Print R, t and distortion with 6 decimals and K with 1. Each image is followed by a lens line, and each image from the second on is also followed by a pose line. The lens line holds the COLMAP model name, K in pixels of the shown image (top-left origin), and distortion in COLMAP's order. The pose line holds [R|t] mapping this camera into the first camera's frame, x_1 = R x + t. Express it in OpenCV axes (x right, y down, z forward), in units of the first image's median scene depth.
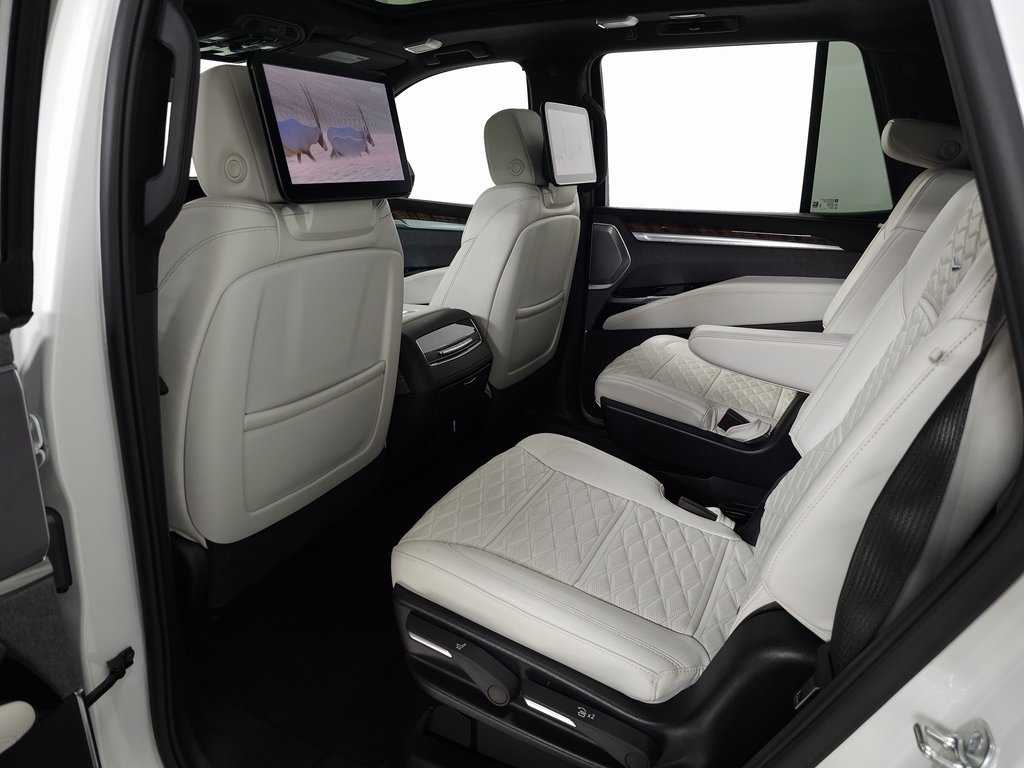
lens RADIAL K [[700.3, 0, 517.5], [0, 700.3, 384.9], [0, 0, 1]] dist [0.000416, -0.019964]
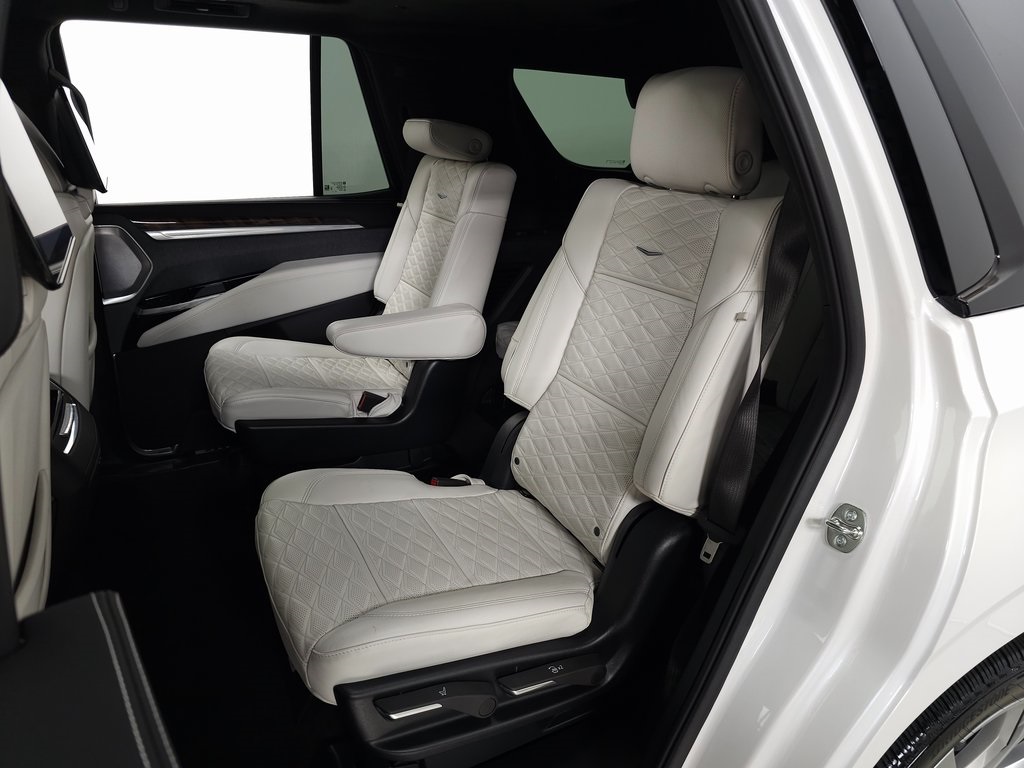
lens RADIAL K [[700.3, 0, 520.9], [0, 700.3, 384.0], [0, 0, 1]] dist [0.000416, -0.019964]
pose [[0.576406, -0.285304, 0.765740, -0.340952], [0.229099, 0.955911, 0.183706, -0.107577], [-0.784391, 0.069541, 0.616356, 0.135011]]
